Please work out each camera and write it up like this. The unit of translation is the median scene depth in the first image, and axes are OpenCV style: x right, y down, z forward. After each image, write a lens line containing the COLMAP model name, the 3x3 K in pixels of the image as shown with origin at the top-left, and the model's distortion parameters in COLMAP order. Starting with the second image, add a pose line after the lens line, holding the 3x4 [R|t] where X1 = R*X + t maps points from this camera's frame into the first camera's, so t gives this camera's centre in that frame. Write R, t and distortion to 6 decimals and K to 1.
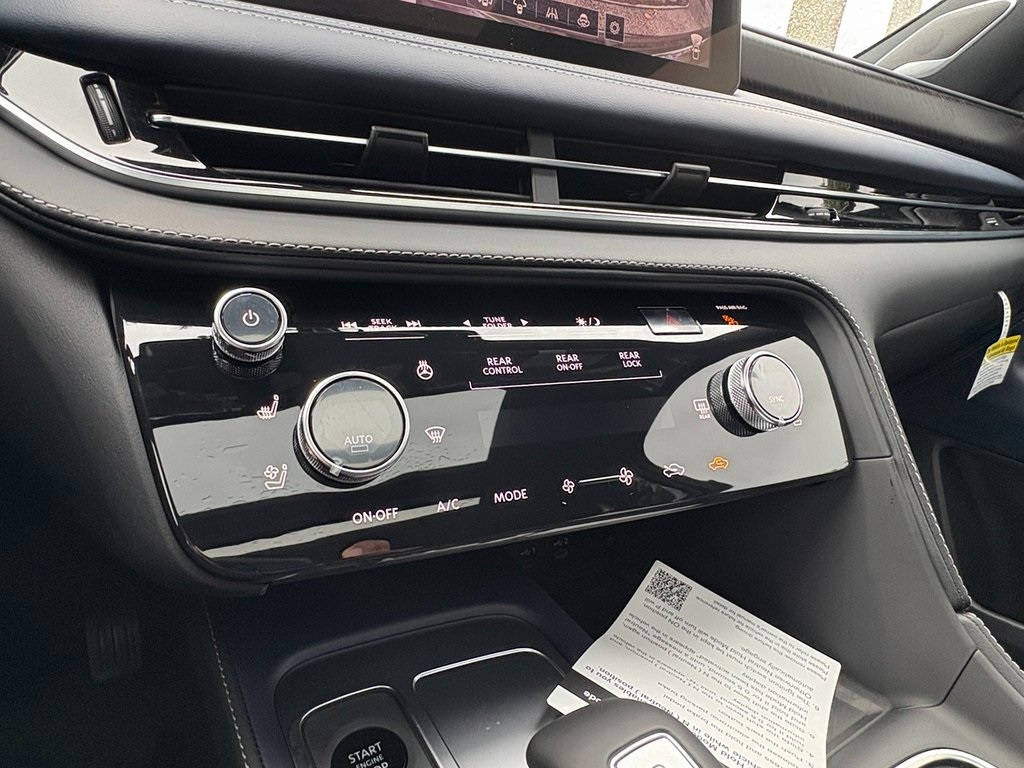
lens RADIAL K [[632.4, 0, 496.5], [0, 632.4, 379.9], [0, 0, 1]] dist [0.006883, -0.000708]
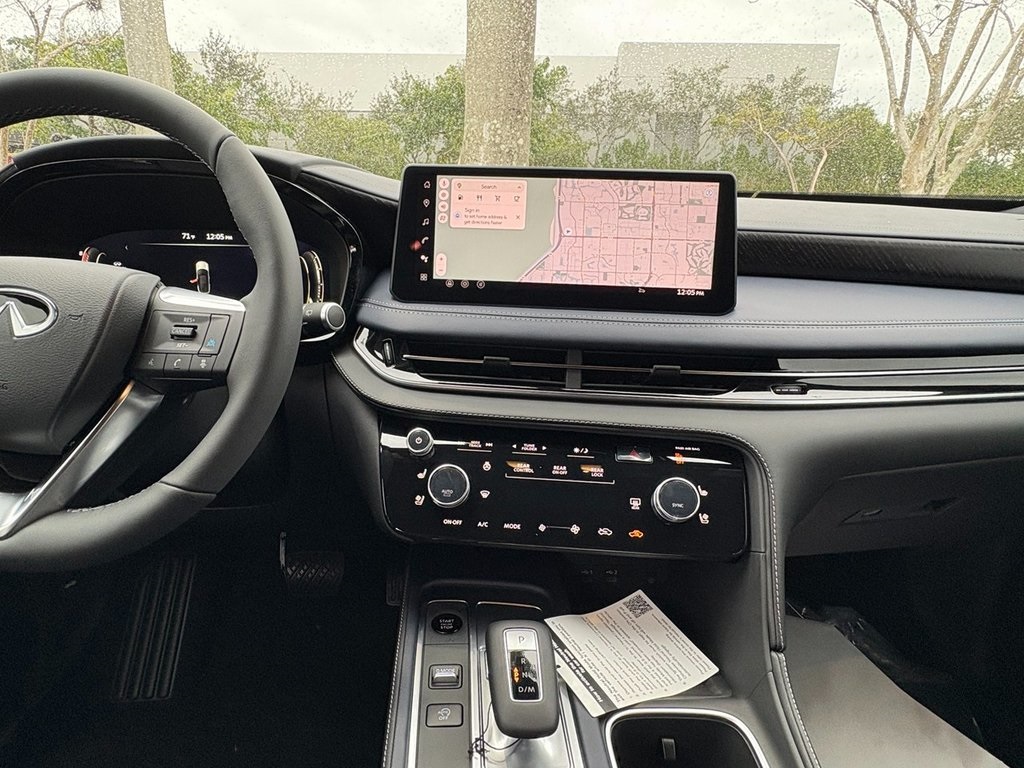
lens RADIAL K [[632.4, 0, 495.0], [0, 632.4, 388.6], [0, 0, 1]] dist [0.006883, -0.000708]
pose [[0.872217, 0.077046, -0.483013, 0.918672], [-0.106493, 0.993739, -0.033790, -0.202239], [0.477385, 0.080909, 0.874961, -0.946920]]
